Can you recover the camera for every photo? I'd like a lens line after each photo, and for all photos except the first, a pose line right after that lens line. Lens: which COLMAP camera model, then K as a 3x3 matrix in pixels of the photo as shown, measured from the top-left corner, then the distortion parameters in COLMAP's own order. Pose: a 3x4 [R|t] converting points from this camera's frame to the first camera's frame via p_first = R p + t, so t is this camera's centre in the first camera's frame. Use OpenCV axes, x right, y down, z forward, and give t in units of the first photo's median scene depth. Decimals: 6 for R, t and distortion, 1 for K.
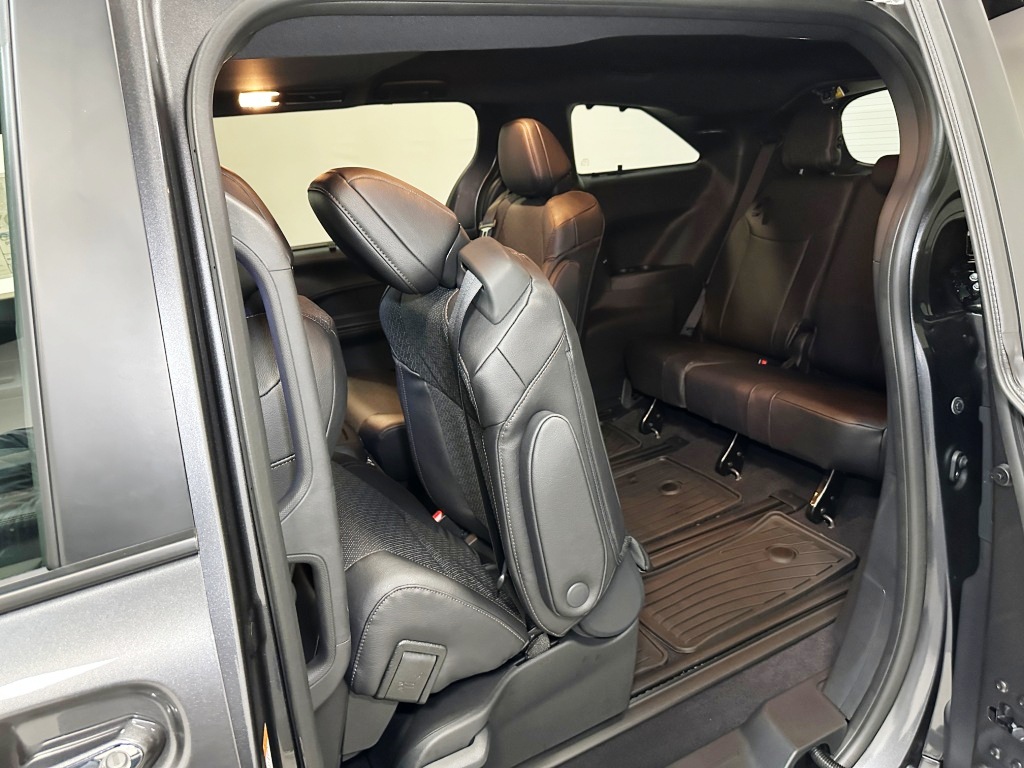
lens RADIAL K [[709.9, 0, 515.7], [0, 709.9, 385.1], [0, 0, 1]] dist [0.042217, -0.045423]
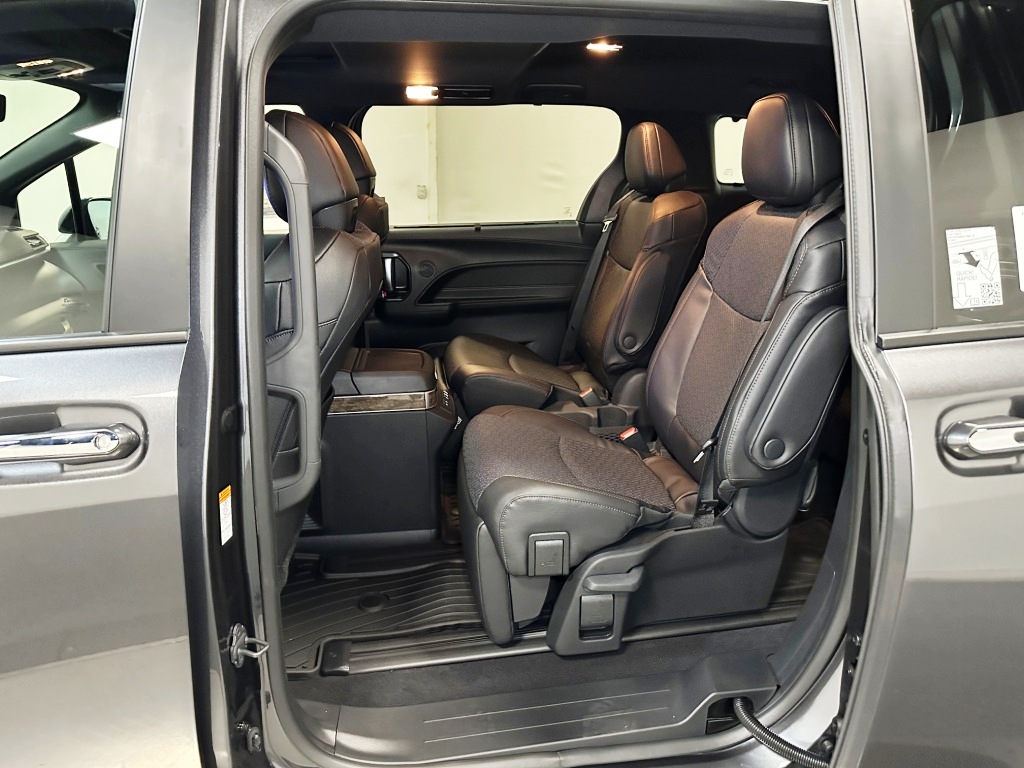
lens RADIAL K [[709.9, 0, 509.7], [0, 709.9, 380.1], [0, 0, 1]] dist [0.042217, -0.045423]
pose [[0.945112, 0.158654, -0.285643, 0.196264], [-0.167291, 0.985890, -0.005928, 0.060324], [0.280672, 0.053388, 0.958318, -0.086087]]
